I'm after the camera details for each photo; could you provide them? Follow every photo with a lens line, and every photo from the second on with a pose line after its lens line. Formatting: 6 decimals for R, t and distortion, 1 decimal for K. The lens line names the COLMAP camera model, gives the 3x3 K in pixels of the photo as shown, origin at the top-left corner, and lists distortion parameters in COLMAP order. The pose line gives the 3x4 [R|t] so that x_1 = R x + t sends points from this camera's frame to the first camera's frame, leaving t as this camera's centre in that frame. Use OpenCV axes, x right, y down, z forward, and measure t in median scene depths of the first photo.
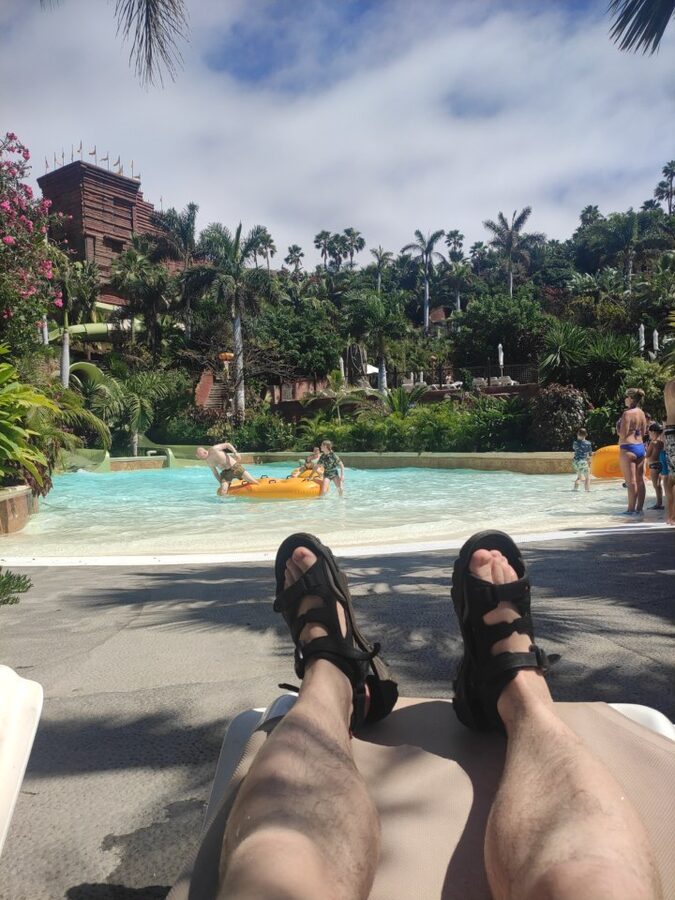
lens RADIAL K [[662.5, 0, 331.9], [0, 662.5, 446.8], [0, 0, 1]] dist [0.062023, -0.044106]
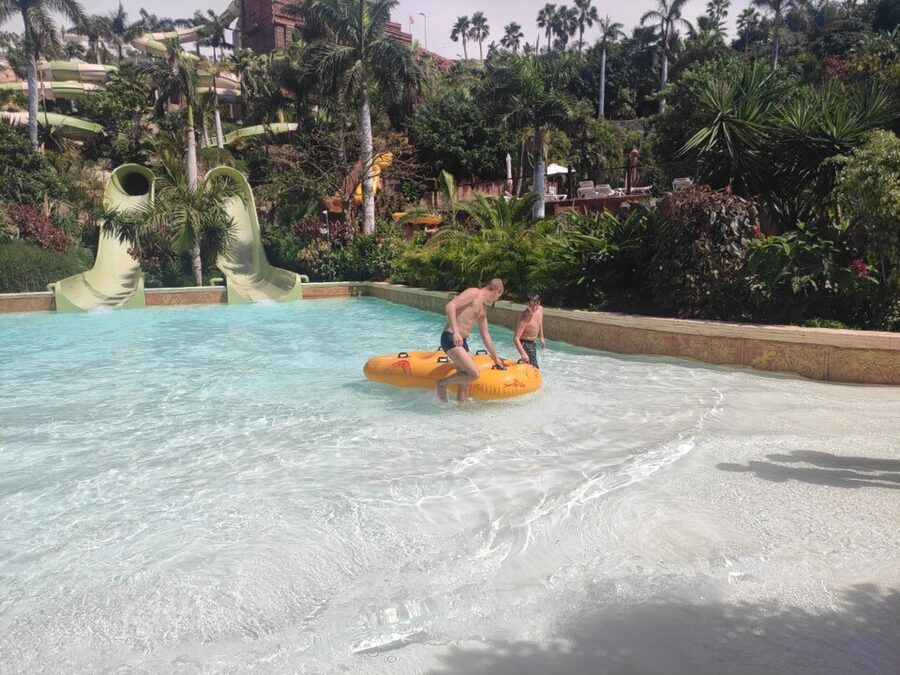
lens RADIAL K [[662.5, 0, 449.7], [0, 662.5, 342.1], [0, 0, 1]] dist [0.062023, -0.044106]
pose [[0.979372, 0.034356, -0.199124, 0.061100], [-0.007841, 0.991159, 0.132446, -0.010001], [0.201914, -0.128152, 0.970983, 0.105671]]
